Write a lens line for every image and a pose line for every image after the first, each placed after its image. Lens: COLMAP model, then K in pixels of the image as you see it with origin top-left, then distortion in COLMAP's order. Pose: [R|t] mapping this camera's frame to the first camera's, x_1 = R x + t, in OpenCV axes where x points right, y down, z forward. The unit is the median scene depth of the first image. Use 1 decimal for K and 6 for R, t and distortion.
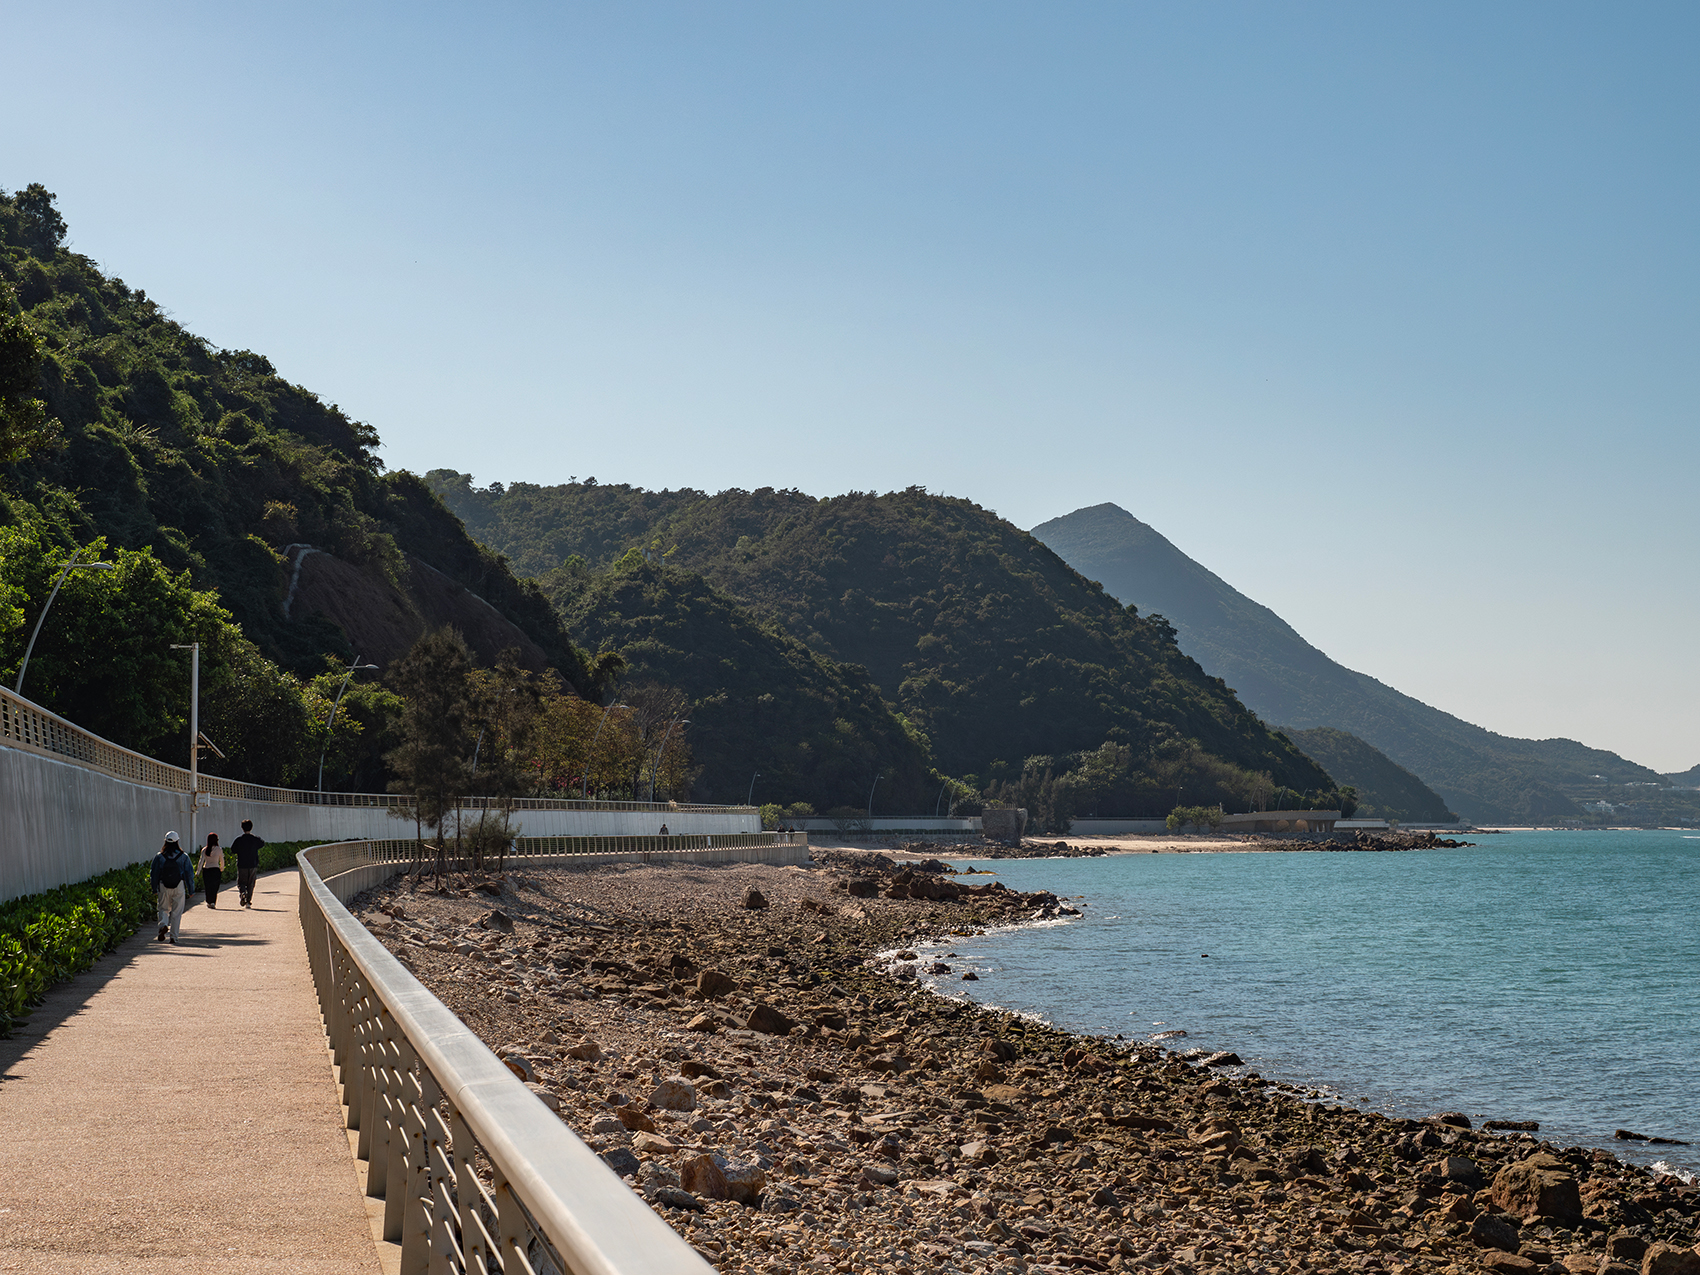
lens RADIAL K [[2450.0, 0, 845.3], [0, 2450.0, 637.7], [0, 0, 1]] dist [-0.017842, 0.000000]
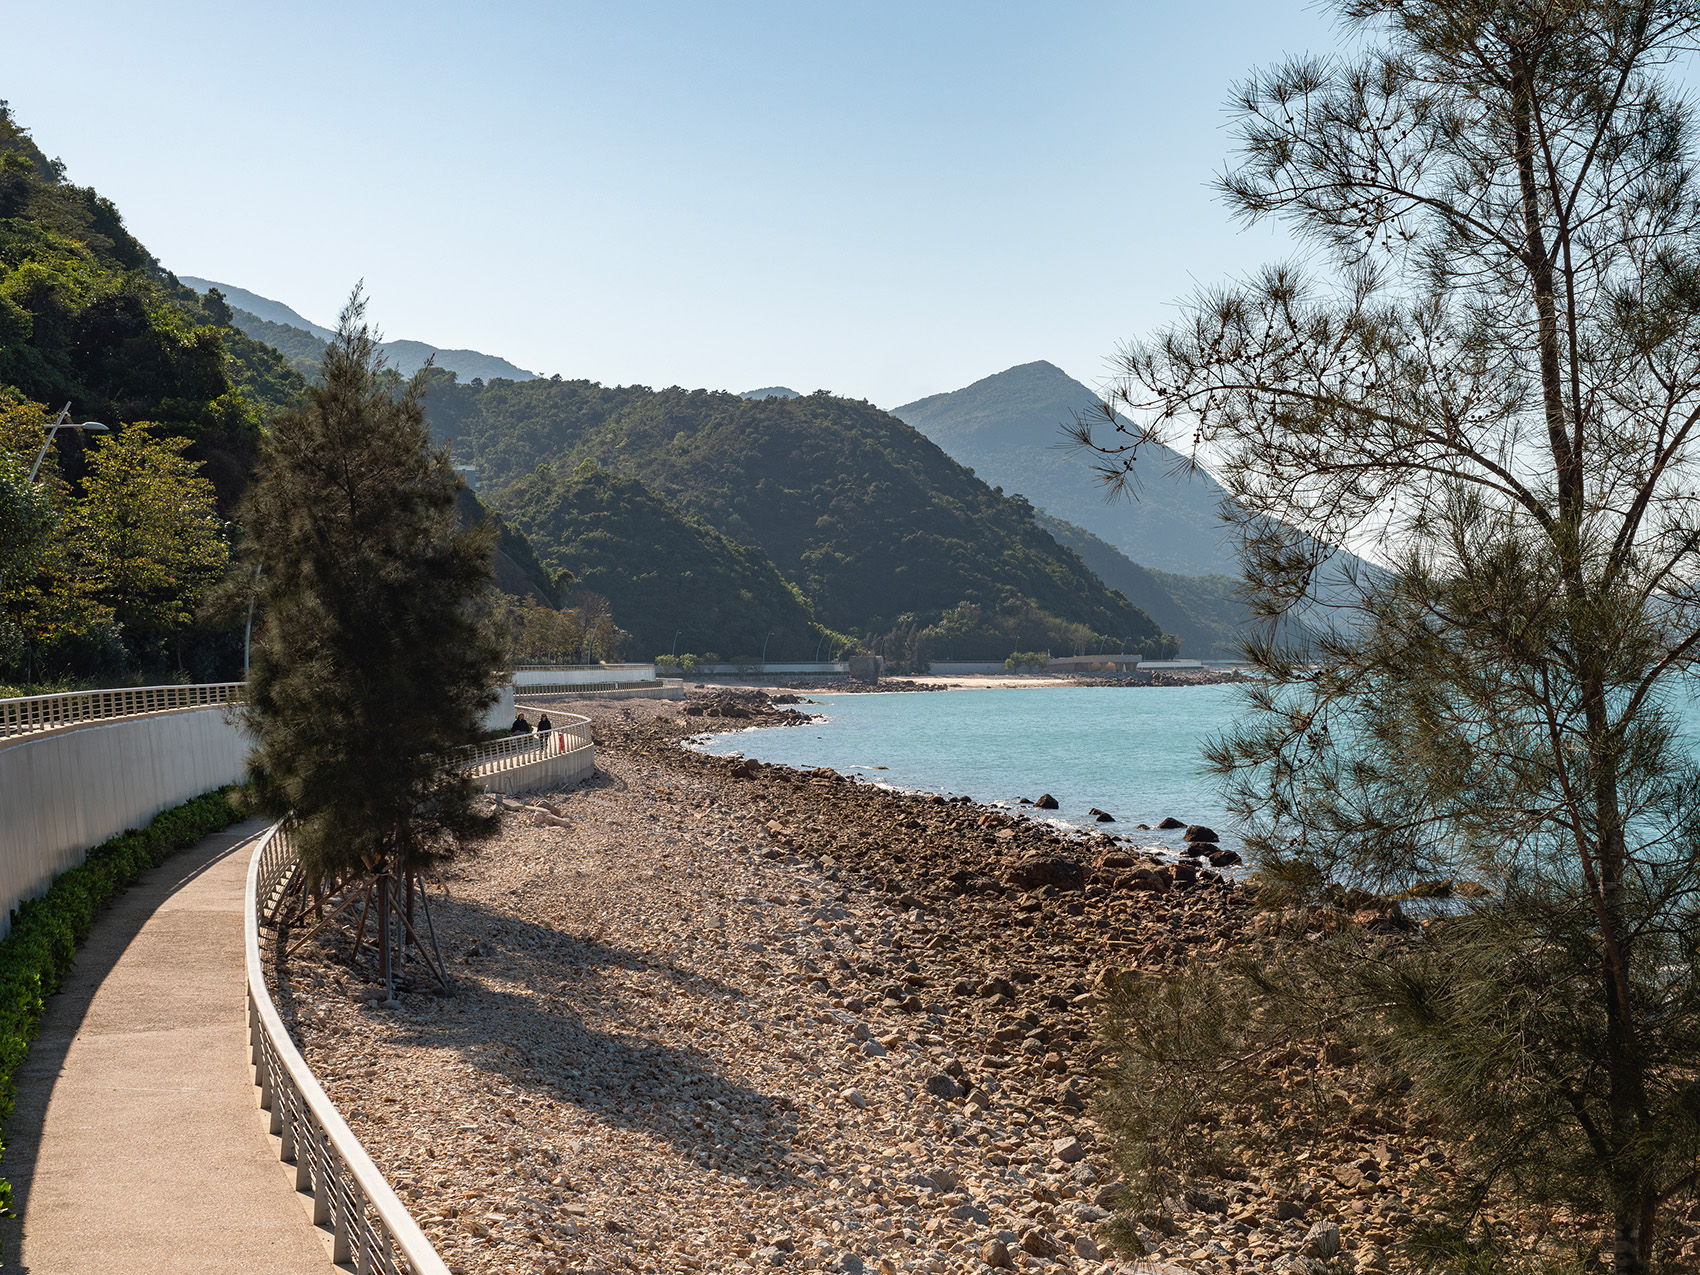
lens RADIAL K [[2450.0, 0, 853.6], [0, 2450.0, 637.0], [0, 0, 1]] dist [-0.017842, 0.000000]
pose [[0.999885, -0.002450, 0.014969, 0.030720], [0.001428, 0.997690, 0.067915, -0.025495], [-0.015101, -0.067886, 0.997579, -0.271757]]
